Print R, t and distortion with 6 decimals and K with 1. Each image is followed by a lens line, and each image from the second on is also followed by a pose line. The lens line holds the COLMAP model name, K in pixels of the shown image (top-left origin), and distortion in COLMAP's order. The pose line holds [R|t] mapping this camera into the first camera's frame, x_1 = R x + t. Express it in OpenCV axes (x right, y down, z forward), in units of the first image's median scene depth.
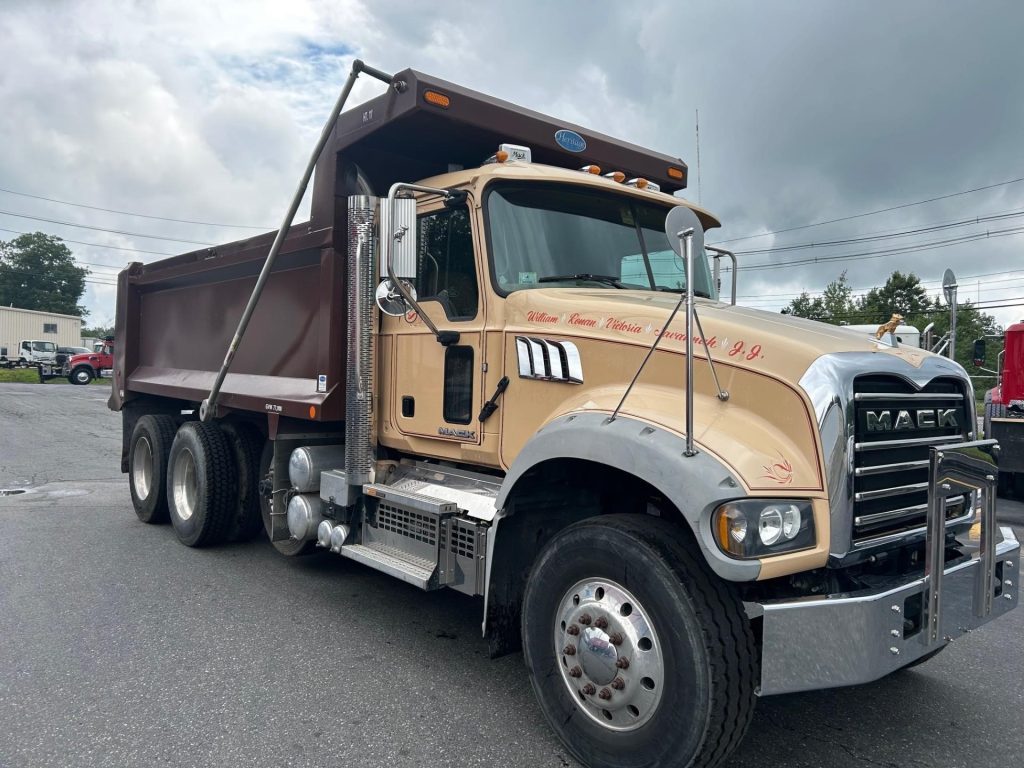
lens RADIAL K [[734.5, 0, 500.7], [0, 734.5, 381.4], [0, 0, 1]] dist [0.073740, -0.000250]
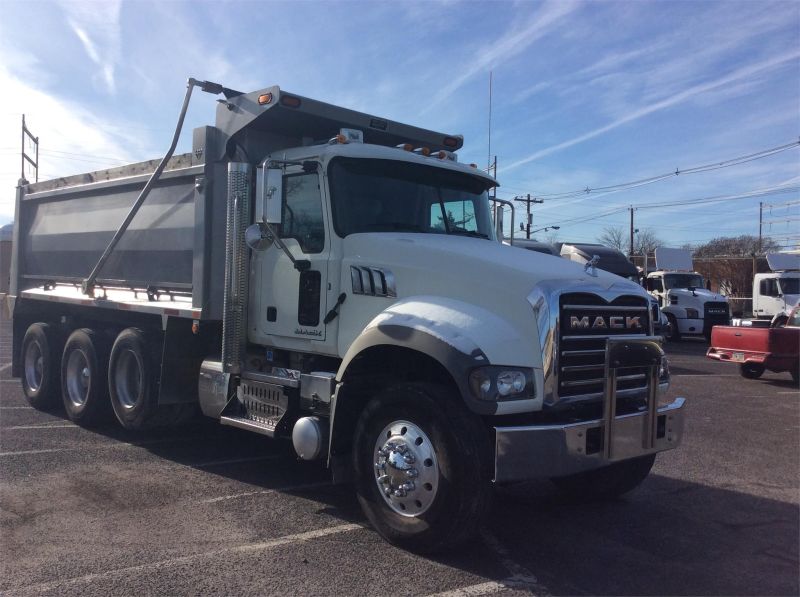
lens RADIAL K [[768.2, 0, 402.1], [0, 768.2, 312.0], [0, 0, 1]] dist [0.043238, -0.001282]
pose [[0.996645, 0.007438, 0.081510, -0.000927], [-0.008448, 0.999892, 0.012050, 0.012182], [-0.081412, -0.012699, 0.996600, -0.504547]]
